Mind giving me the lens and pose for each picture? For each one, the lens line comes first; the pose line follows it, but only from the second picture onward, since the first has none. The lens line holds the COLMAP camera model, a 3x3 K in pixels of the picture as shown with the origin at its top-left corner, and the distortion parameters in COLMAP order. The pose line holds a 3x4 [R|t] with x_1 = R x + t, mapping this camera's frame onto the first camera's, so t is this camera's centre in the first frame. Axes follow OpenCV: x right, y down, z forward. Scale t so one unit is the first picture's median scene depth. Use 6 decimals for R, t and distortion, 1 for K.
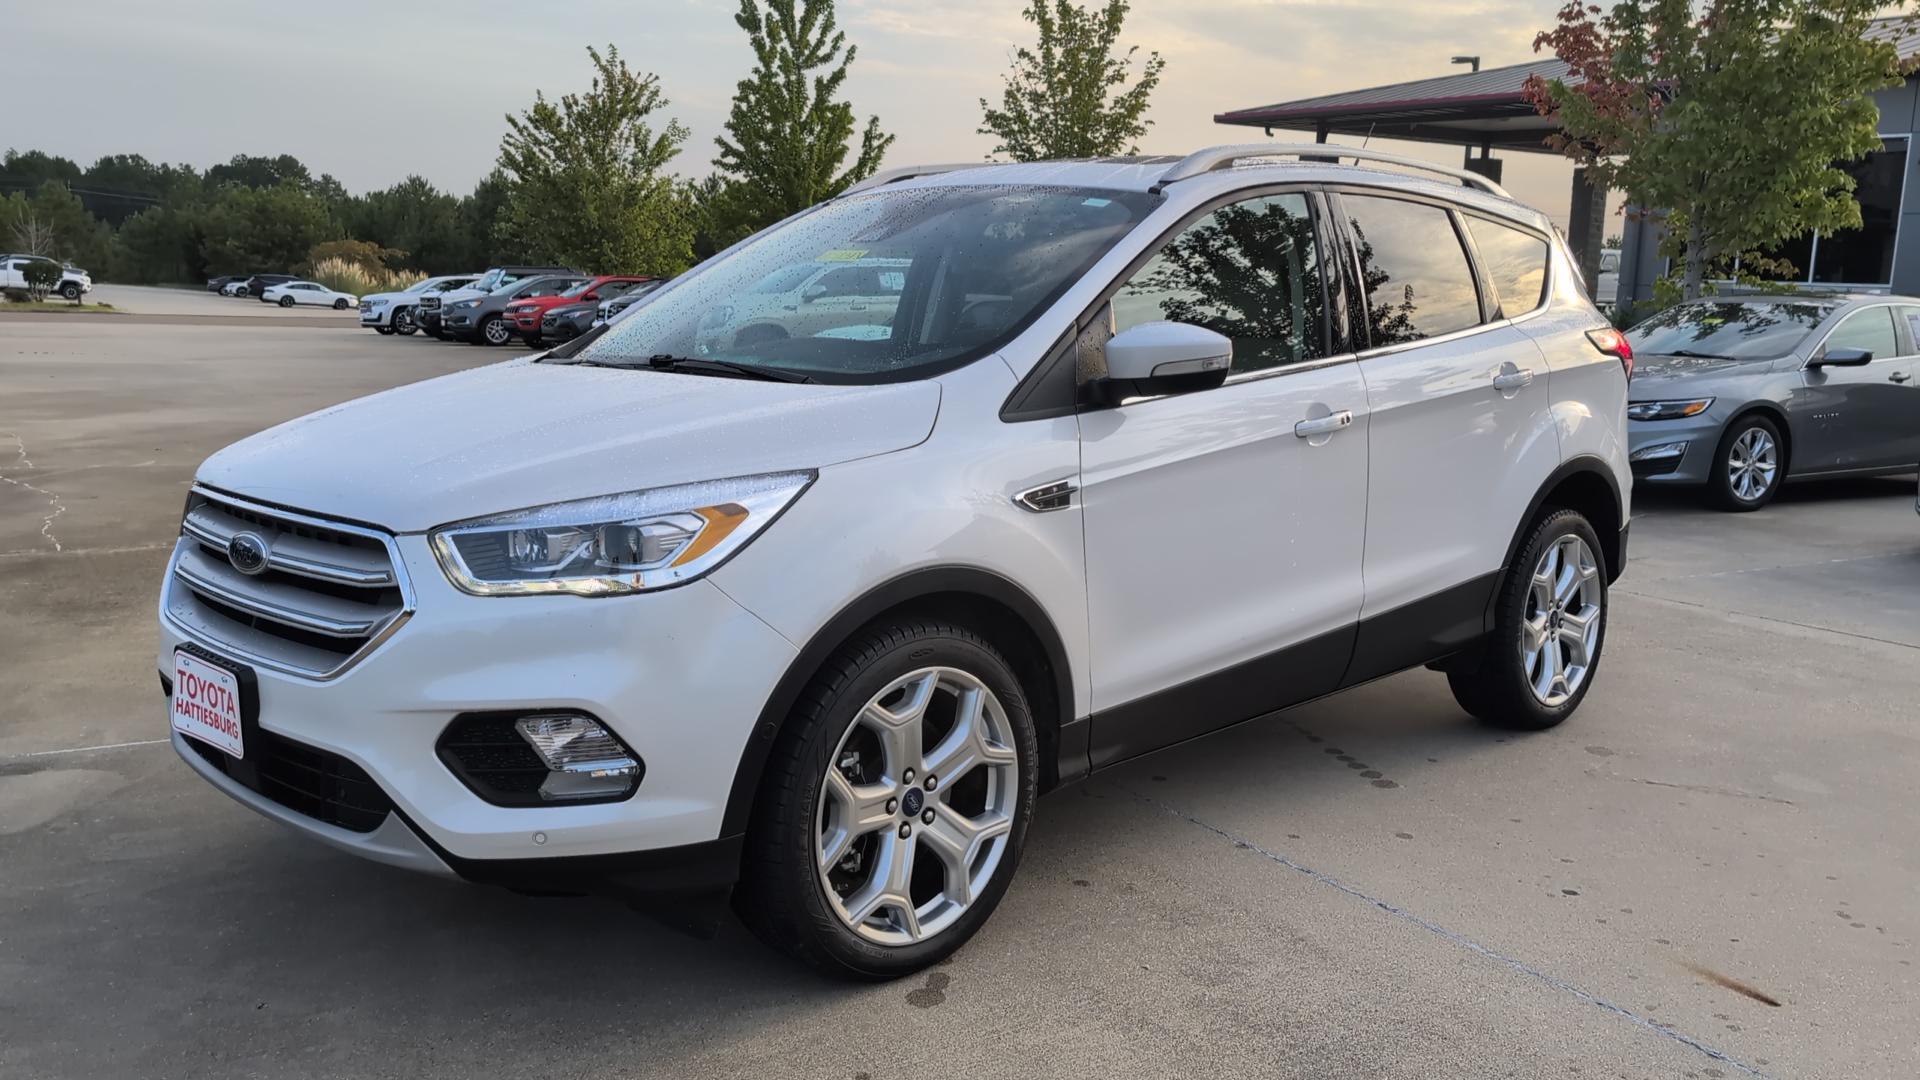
lens RADIAL K [[1637.5, 0, 952.2], [0, 1637.5, 502.7], [0, 0, 1]] dist [0.016414, 0.002778]
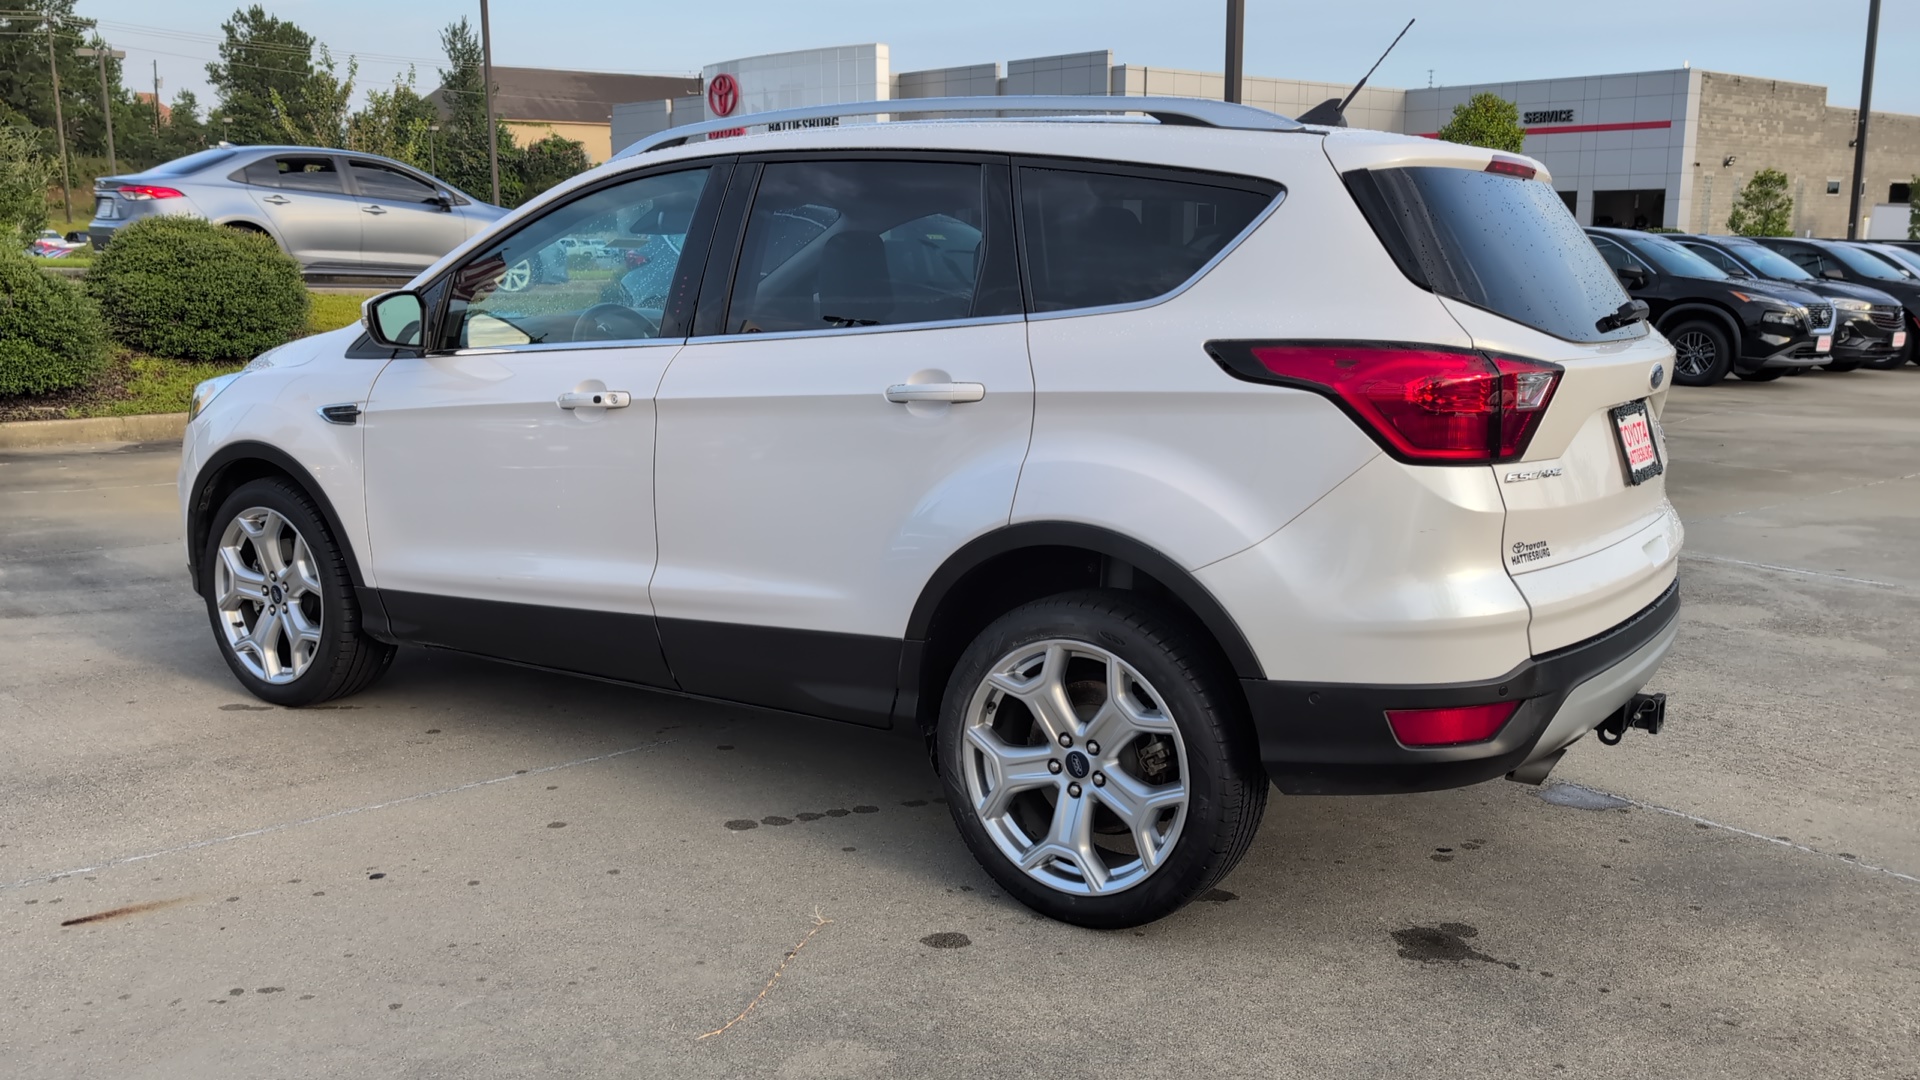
lens RADIAL K [[1583.8, 0, 959.6], [0, 1583.8, 527.0], [0, 0, 1]] dist [0.090220, -0.153868]
pose [[0.201564, 0.151726, -0.967652, 0.139346], [-0.136700, 0.982618, 0.125598, -0.014110], [0.969889, 0.106962, 0.218802, 0.114835]]
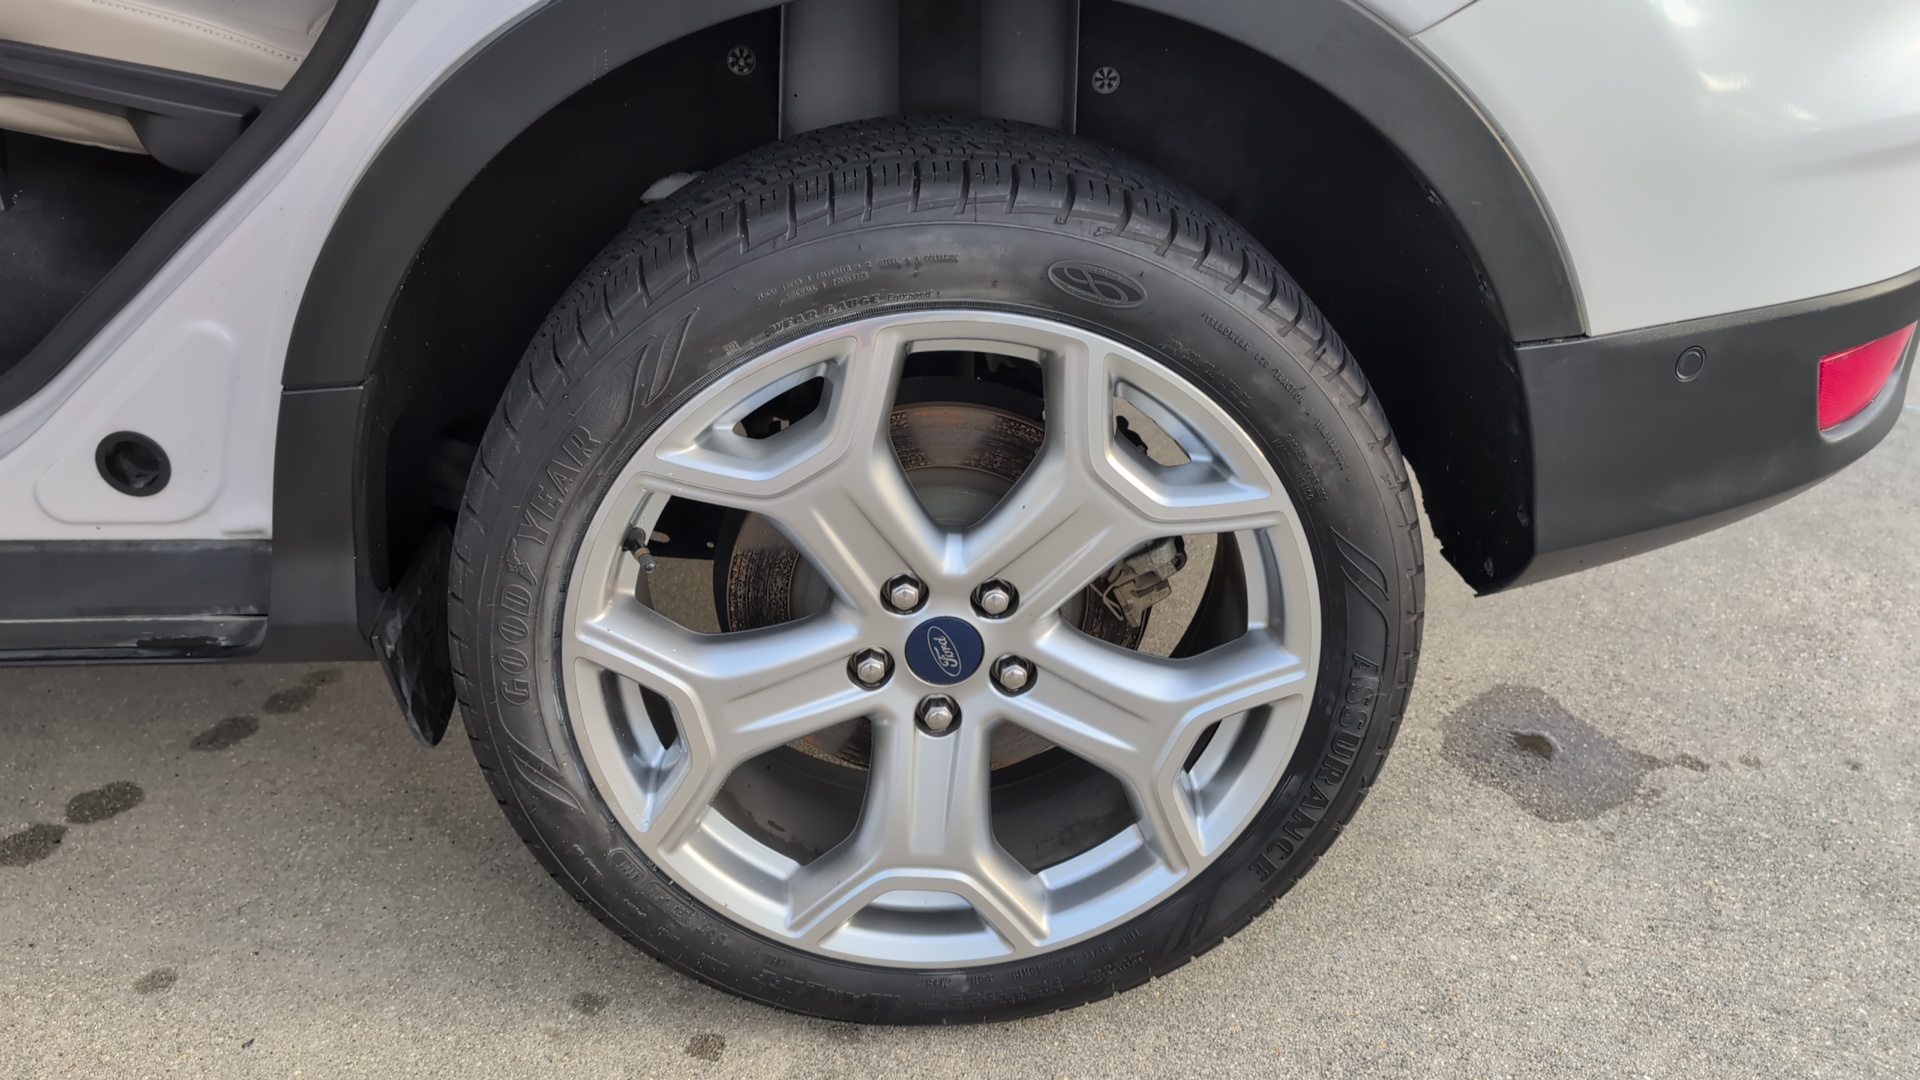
lens RADIAL K [[1637.5, 0, 952.2], [0, 1637.5, 502.7], [0, 0, 1]] dist [0.016414, 0.002778]
pose [[0.746964, 0.303799, -0.591397, 0.071668], [-0.100882, 0.930990, 0.350828, -0.004187], [0.657166, -0.202394, 0.726064, 0.119898]]
